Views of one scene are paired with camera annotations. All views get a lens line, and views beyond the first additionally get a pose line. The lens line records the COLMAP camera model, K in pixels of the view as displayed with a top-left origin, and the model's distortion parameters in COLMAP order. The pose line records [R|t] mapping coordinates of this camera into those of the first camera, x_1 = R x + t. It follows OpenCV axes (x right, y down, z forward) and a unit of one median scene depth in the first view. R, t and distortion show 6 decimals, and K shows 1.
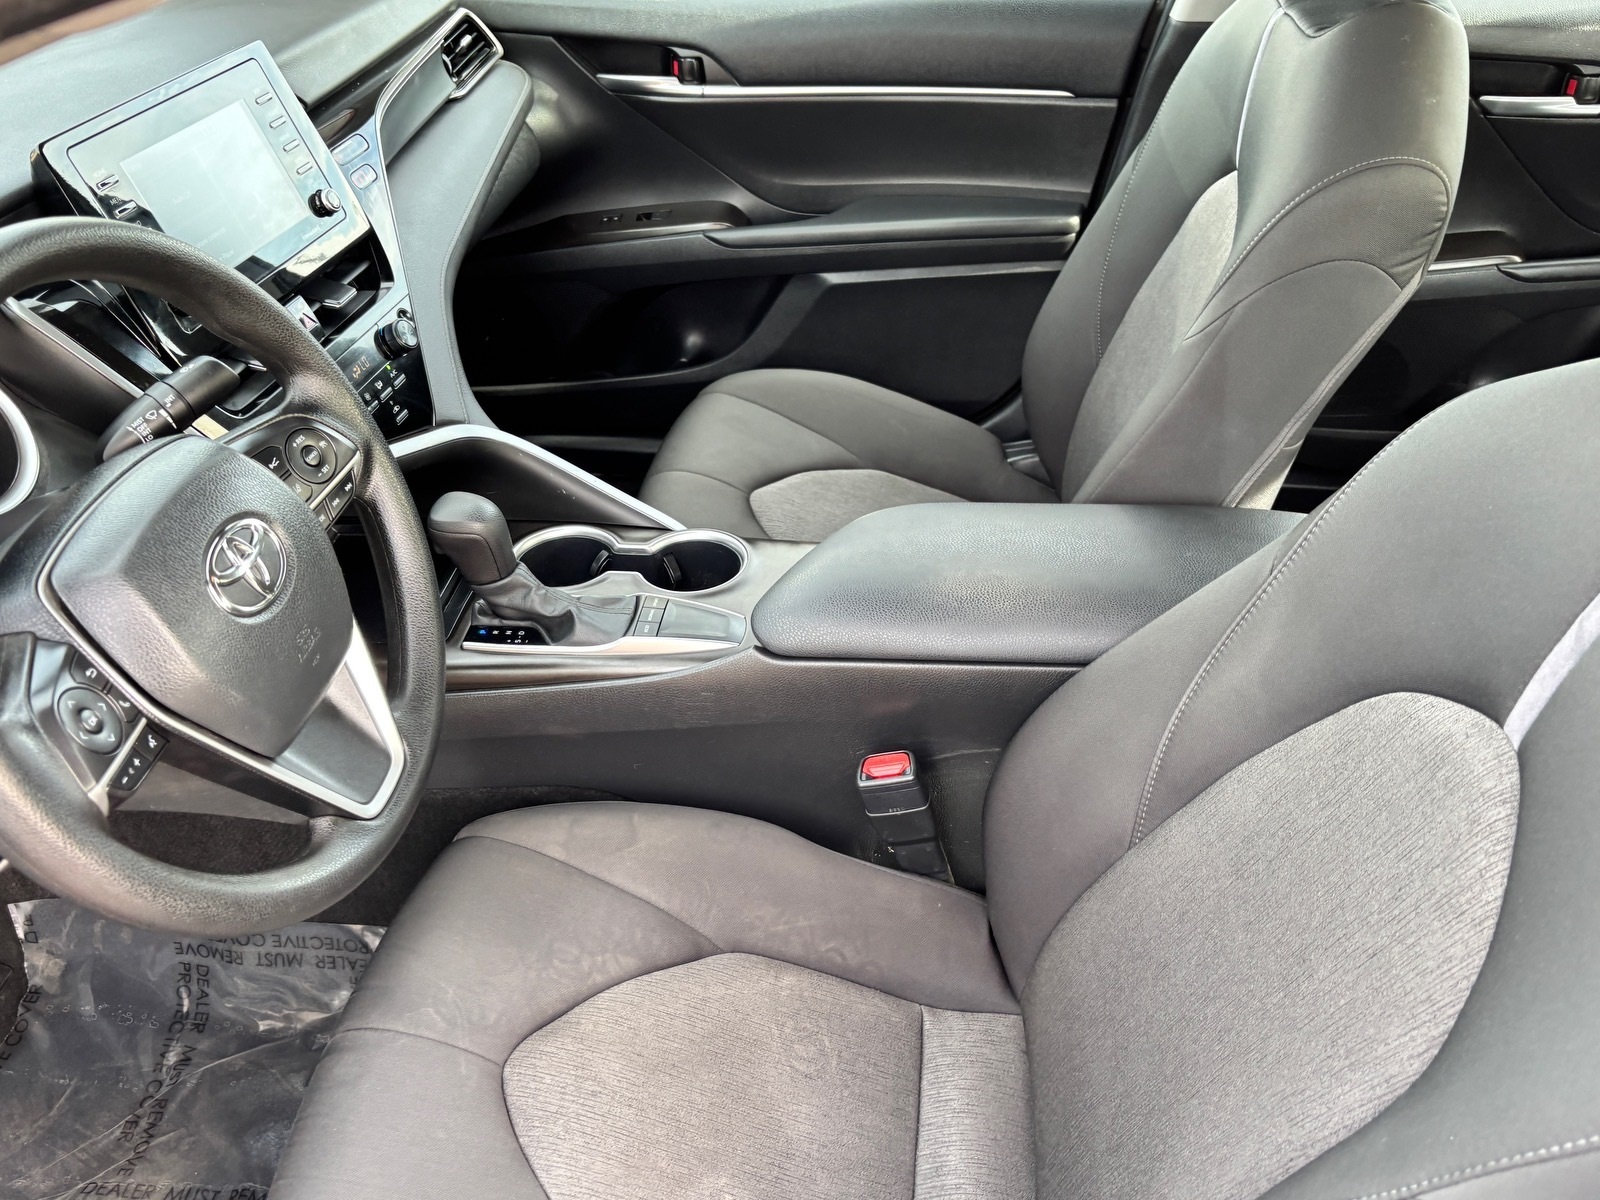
lens RADIAL K [[1384.7, 0, 857.7], [0, 1384.7, 611.8], [0, 0, 1]] dist [-0.003510, -0.067756]
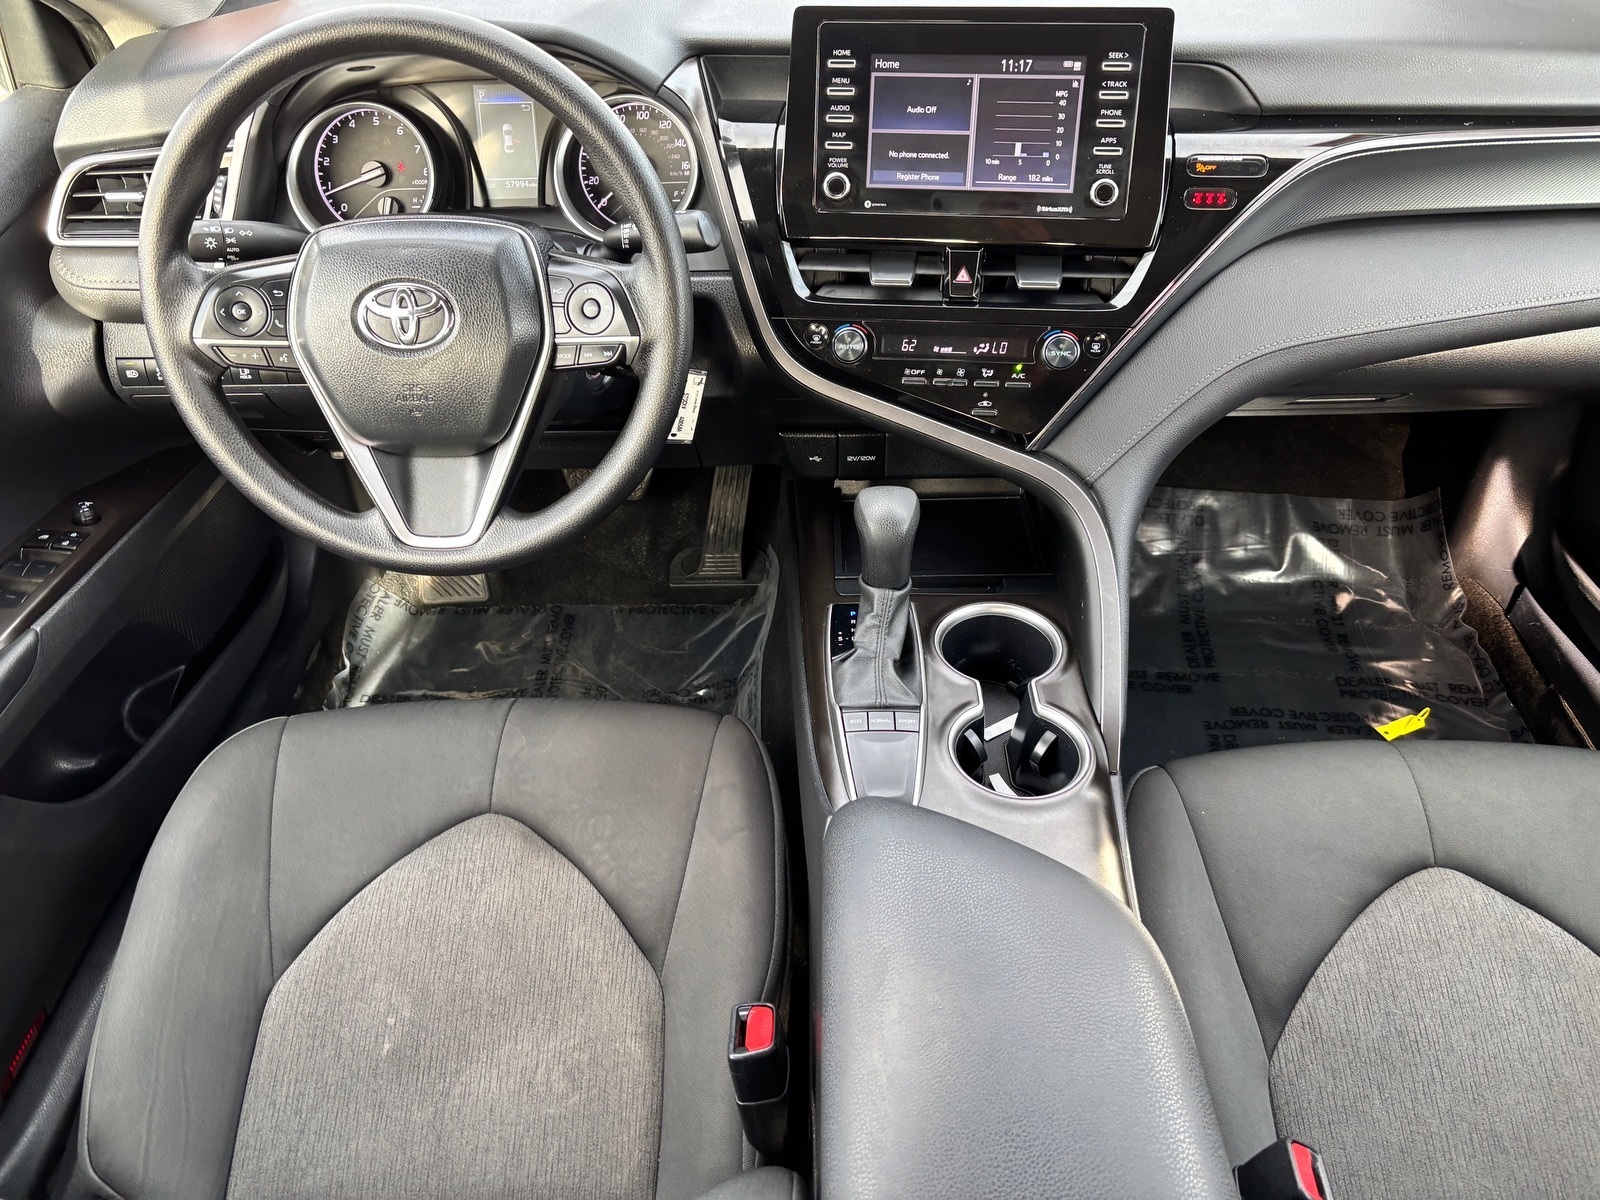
lens RADIAL K [[1204.8, 0, 783.8], [0, 1204.8, 610.3], [0, 0, 1]] dist [0.011802, 0.005320]
pose [[0.068279, 0.639004, -0.766167, 0.378171], [-0.568745, 0.655880, 0.496337, -0.377827], [0.819675, 0.401864, 0.408213, 0.586522]]
